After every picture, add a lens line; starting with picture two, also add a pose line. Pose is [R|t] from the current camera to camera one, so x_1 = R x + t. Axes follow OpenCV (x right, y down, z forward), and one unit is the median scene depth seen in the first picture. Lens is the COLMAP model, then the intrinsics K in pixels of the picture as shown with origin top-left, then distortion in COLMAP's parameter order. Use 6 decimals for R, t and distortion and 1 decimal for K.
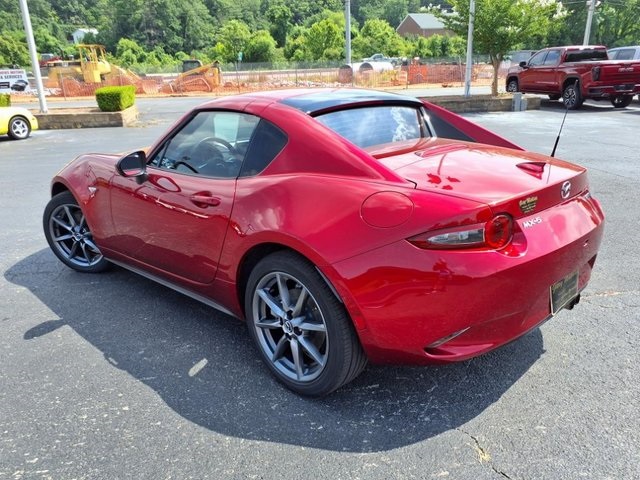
lens RADIAL K [[504.1, 0, 320.8], [0, 504.1, 248.1], [0, 0, 1]] dist [0.042774, -0.038139]
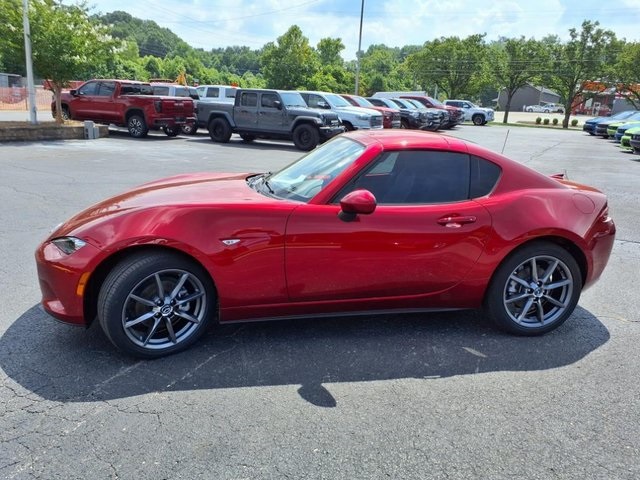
lens RADIAL K [[521.0, 0, 320.0], [0, 521.0, 240.0], [0, 0, 1]] dist [0.012634, -0.043402]
pose [[0.583322, -0.154361, 0.797438, -0.204934], [0.208085, 0.977411, 0.036985, -0.023208], [-0.785134, 0.144361, 0.602266, 0.068276]]
